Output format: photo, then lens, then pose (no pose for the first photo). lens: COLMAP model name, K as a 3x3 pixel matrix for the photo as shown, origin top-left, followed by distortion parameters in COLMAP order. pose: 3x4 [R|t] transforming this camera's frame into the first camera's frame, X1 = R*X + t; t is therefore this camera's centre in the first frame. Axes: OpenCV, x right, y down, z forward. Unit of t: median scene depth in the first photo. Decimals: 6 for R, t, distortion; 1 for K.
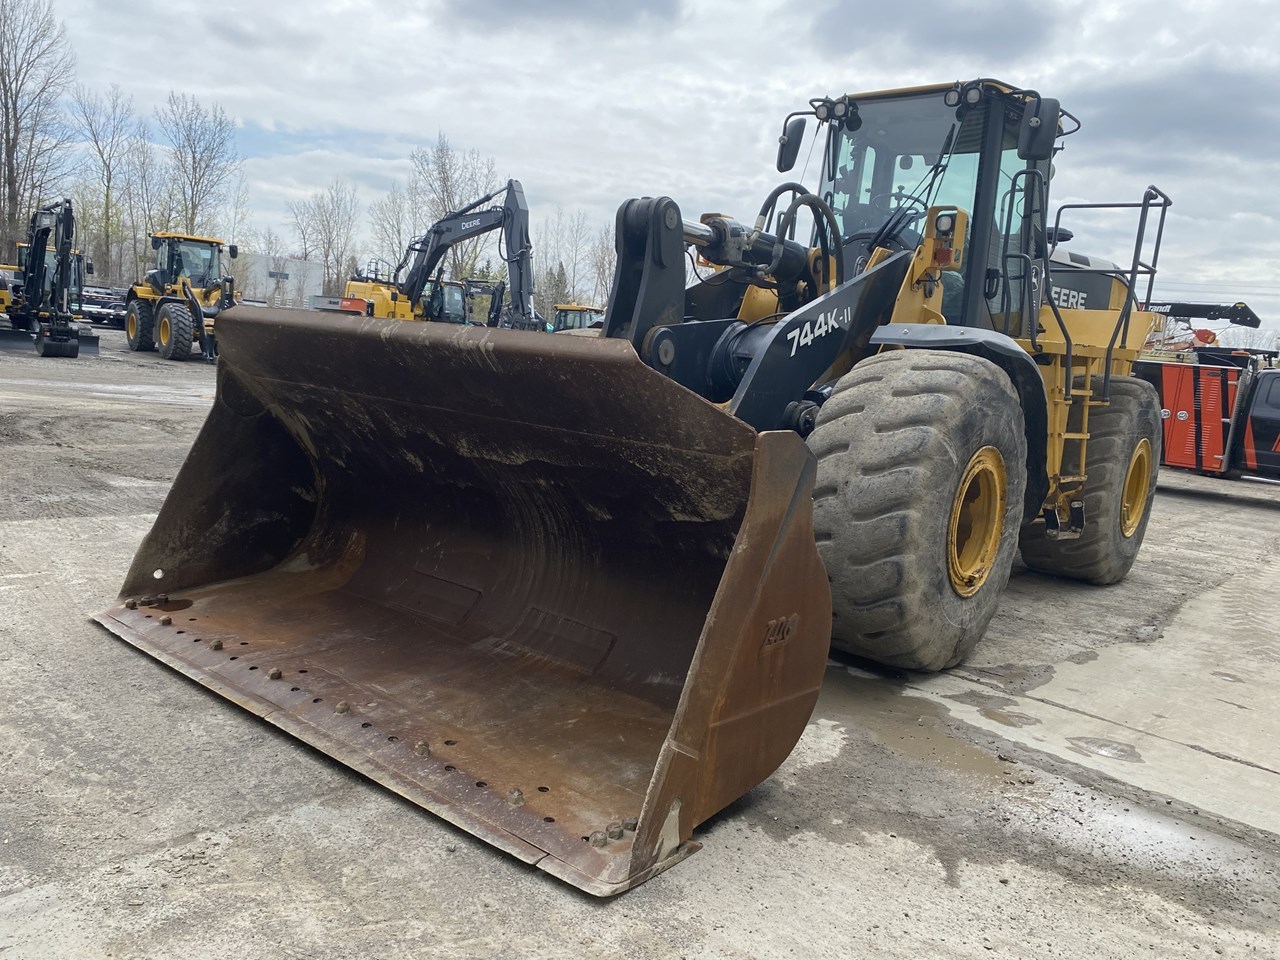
lens RADIAL K [[924.7, 0, 616.1], [0, 924.7, 478.0], [0, 0, 1]] dist [0.003828, 0.031941]
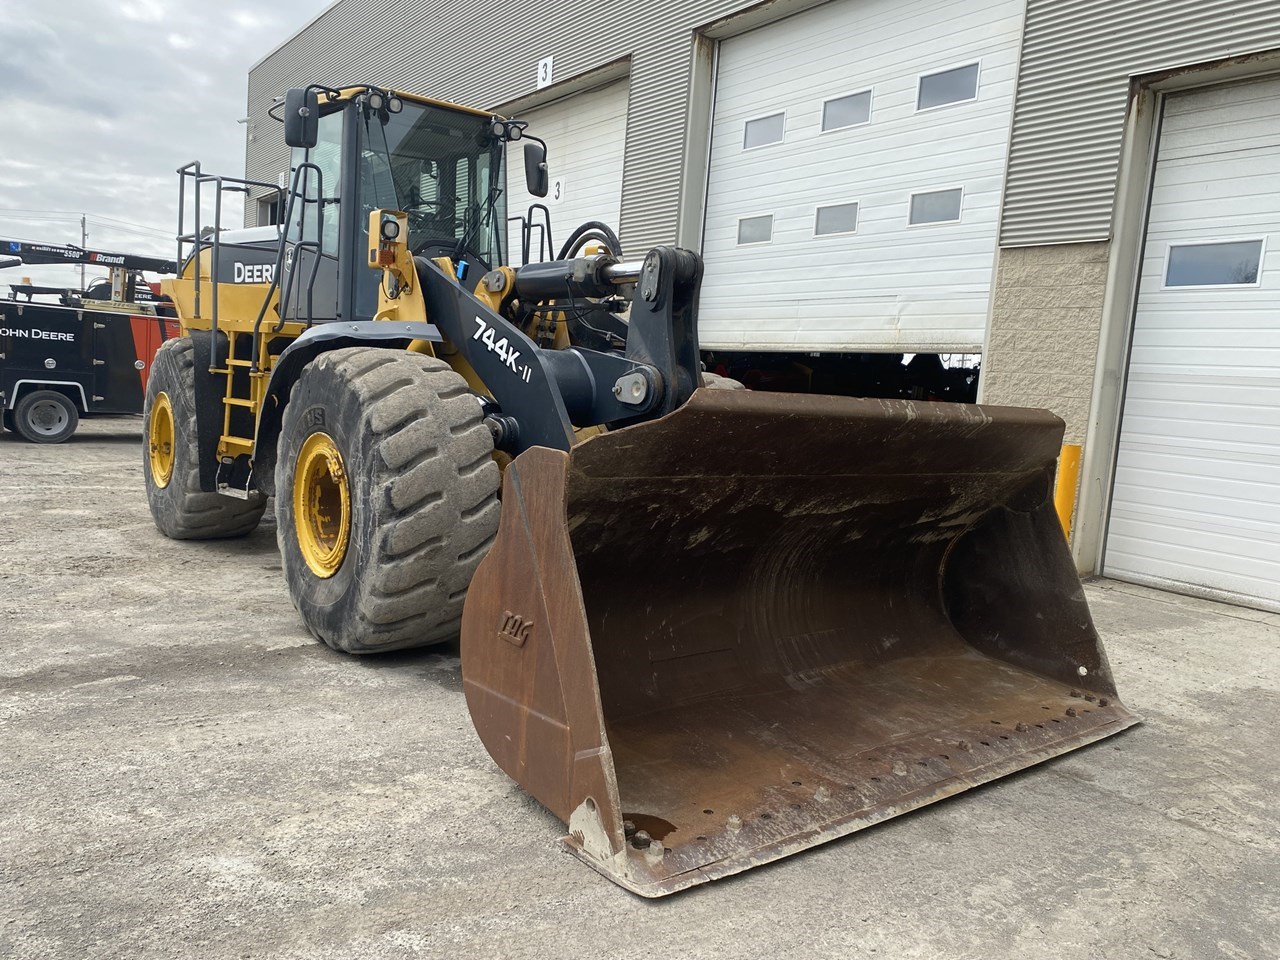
lens RADIAL K [[924.7, 0, 616.1], [0, 924.7, 478.0], [0, 0, 1]] dist [0.003828, 0.031941]
pose [[0.238606, -0.165311, 0.956943, -1.429026], [0.074441, 0.985619, 0.151704, -0.290333], [-0.968259, 0.035038, 0.247481, 1.093333]]
